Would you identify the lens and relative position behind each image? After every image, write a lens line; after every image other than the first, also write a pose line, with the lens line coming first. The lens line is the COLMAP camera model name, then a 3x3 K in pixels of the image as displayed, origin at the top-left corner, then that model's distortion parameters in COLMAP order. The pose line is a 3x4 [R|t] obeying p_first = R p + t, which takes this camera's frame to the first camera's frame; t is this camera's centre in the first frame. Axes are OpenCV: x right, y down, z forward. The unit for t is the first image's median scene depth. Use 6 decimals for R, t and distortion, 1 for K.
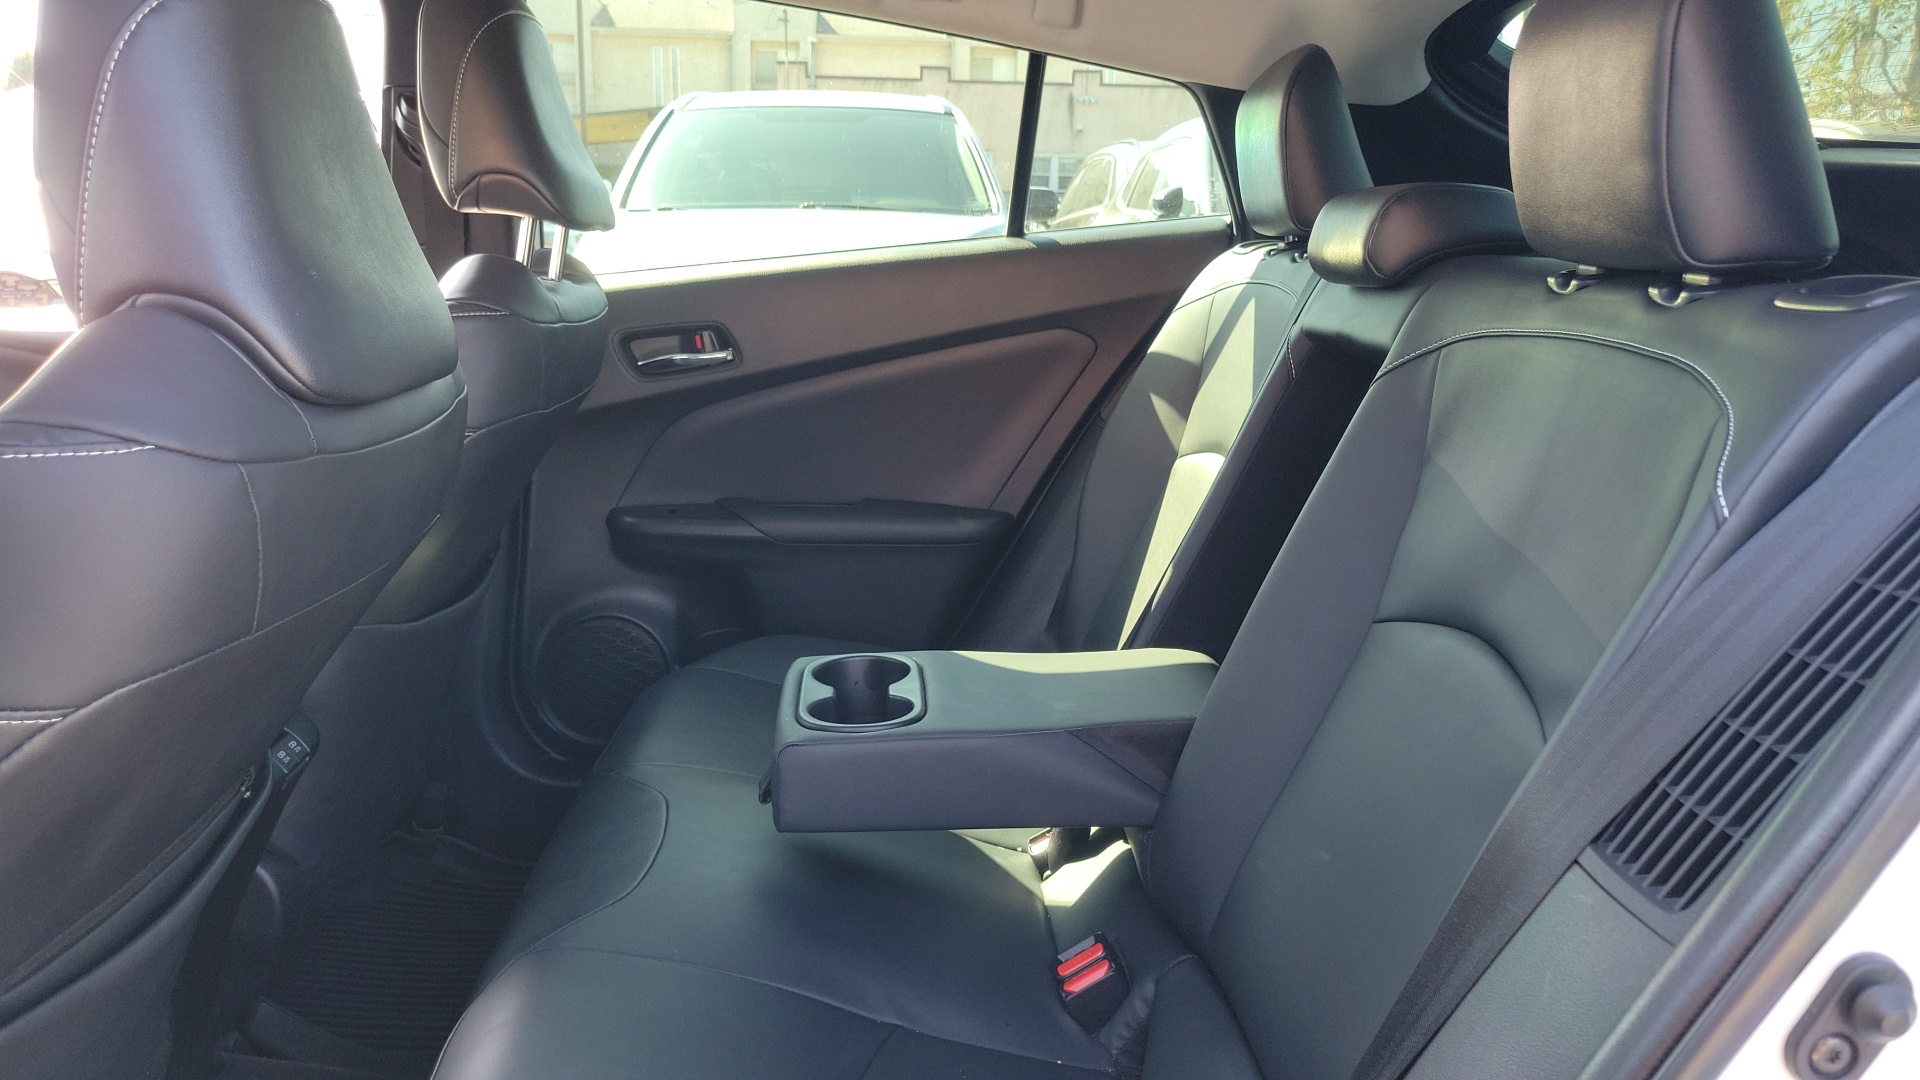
lens RADIAL K [[1458.3, 0, 949.5], [0, 1458.3, 540.4], [0, 0, 1]] dist [0.047390, -0.036175]
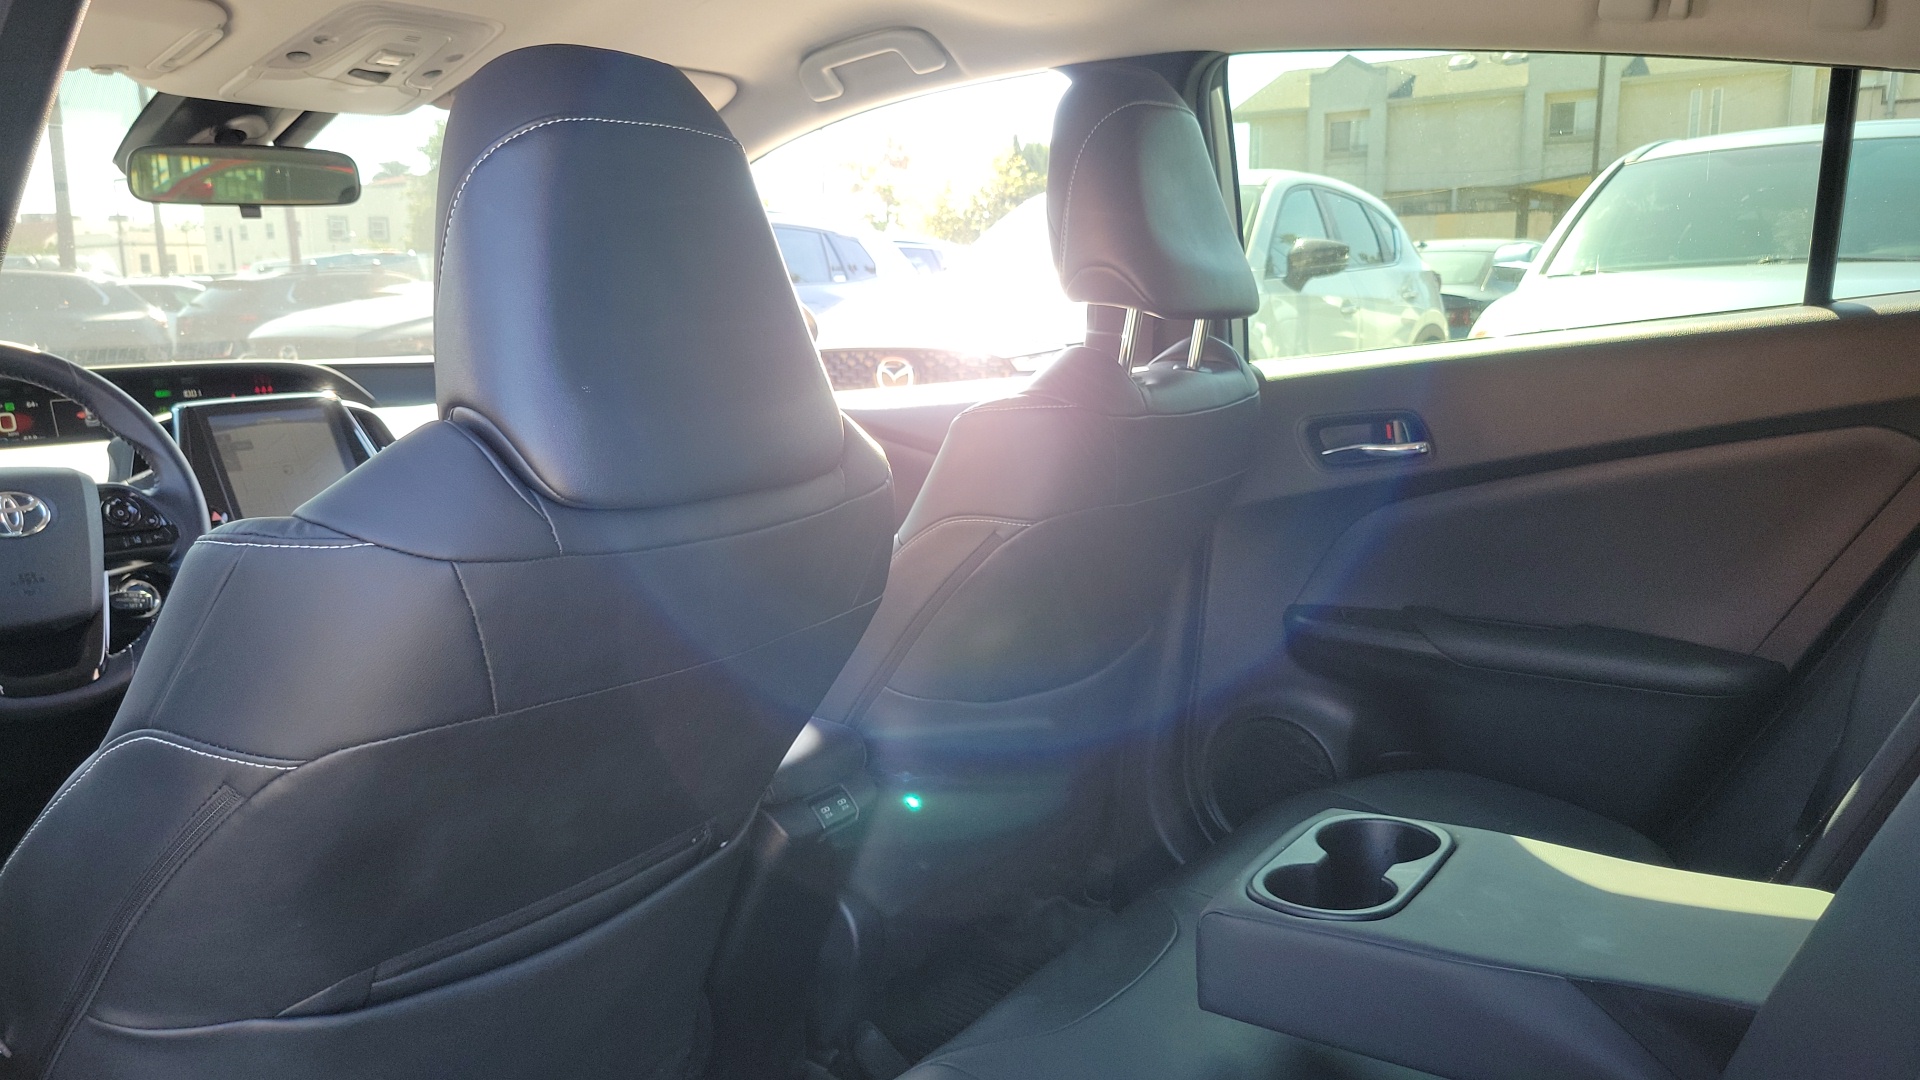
lens RADIAL K [[1458.3, 0, 942.7], [0, 1458.3, 538.4], [0, 0, 1]] dist [0.047390, -0.036175]
pose [[0.789197, 0.071509, -0.609963, 0.166393], [-0.098836, 0.995040, -0.011225, -0.032598], [0.606135, 0.069145, 0.792350, 0.119389]]
